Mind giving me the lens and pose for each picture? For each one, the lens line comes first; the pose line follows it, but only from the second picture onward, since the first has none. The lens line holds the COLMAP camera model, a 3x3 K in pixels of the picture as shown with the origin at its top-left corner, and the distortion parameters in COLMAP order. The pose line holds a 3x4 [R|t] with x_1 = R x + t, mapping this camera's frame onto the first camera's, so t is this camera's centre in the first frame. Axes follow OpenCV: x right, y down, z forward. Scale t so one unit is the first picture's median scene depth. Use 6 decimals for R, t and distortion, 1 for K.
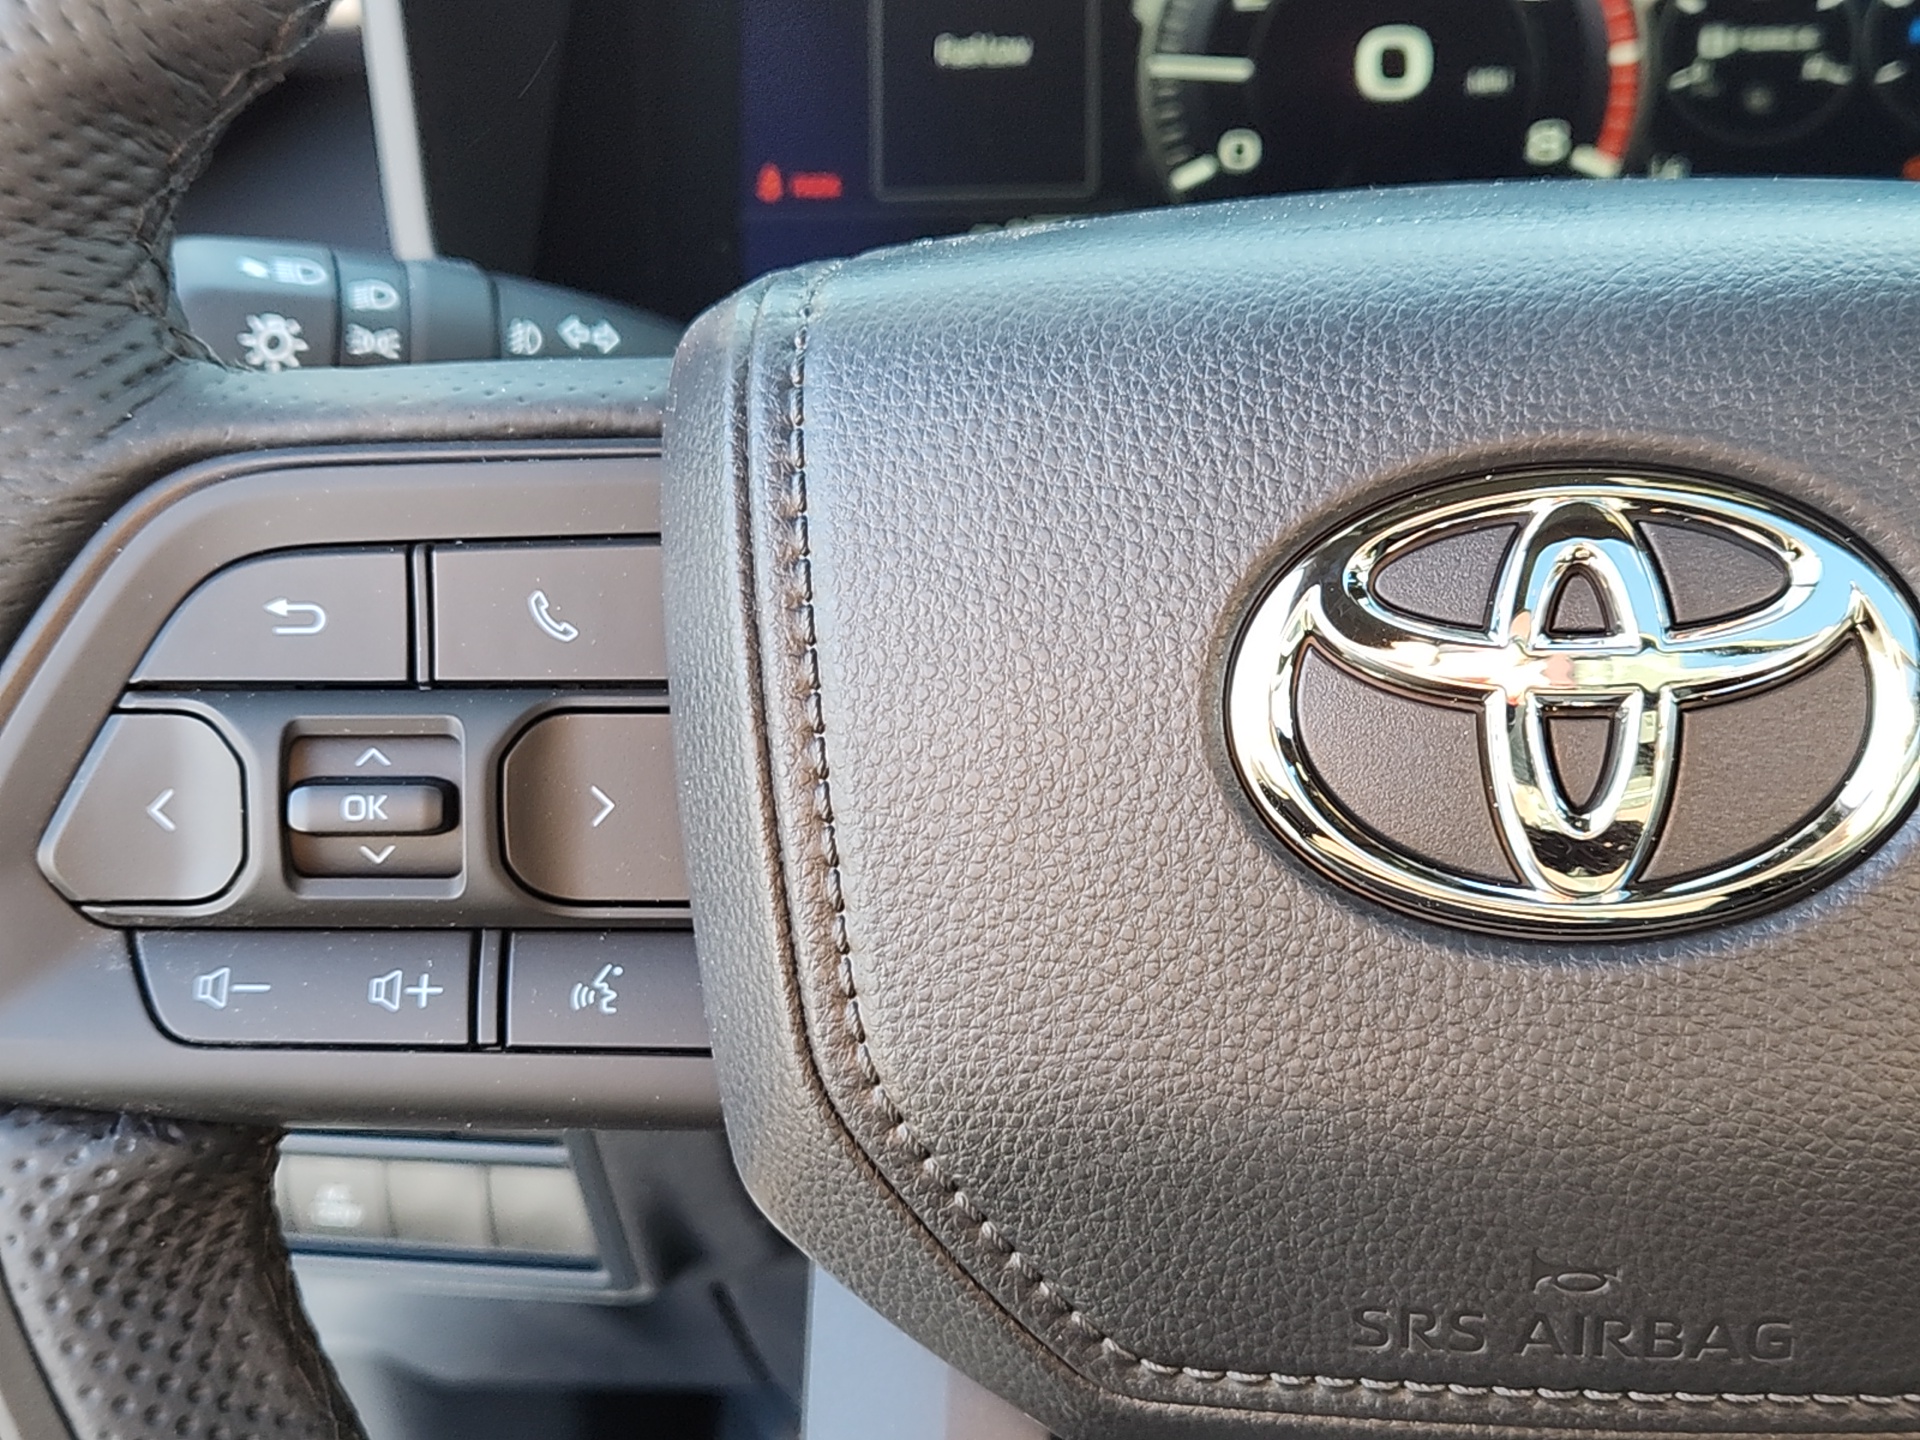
lens RADIAL K [[2378.5, 0, 959.4], [0, 2378.5, 728.8], [0, 0, 1]] dist [0.062052, -0.081659]
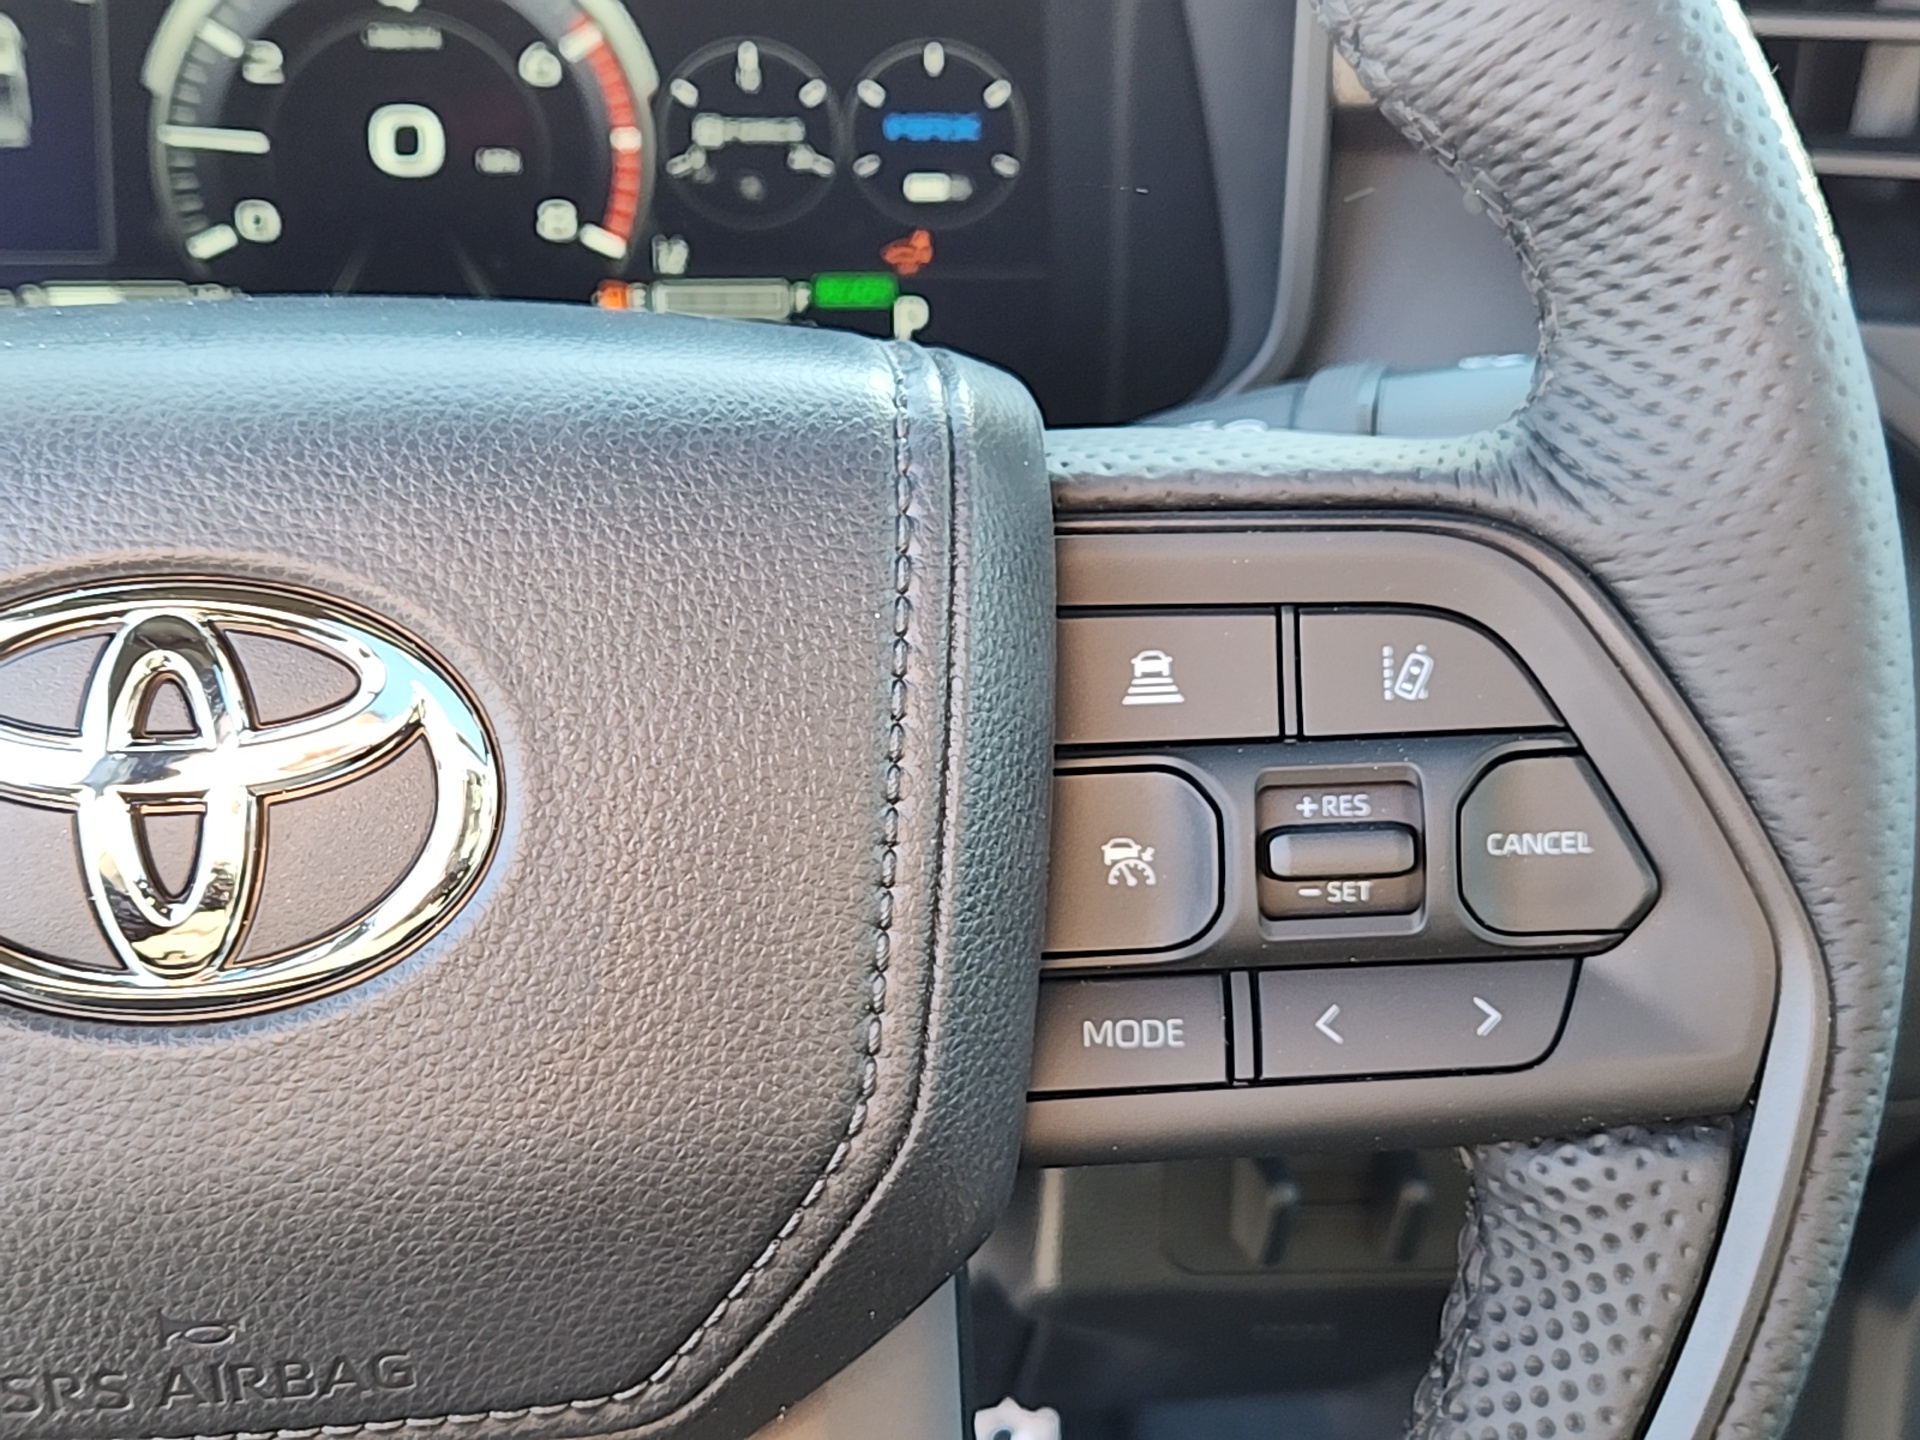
lens RADIAL K [[2378.5, 0, 959.4], [0, 2378.5, 728.8], [0, 0, 1]] dist [0.062052, -0.081659]
pose [[0.975640, -0.028706, 0.217490, 0.370073], [0.029503, 0.999565, -0.000418, -0.031551], [-0.217383, 0.006824, 0.976063, -0.130594]]
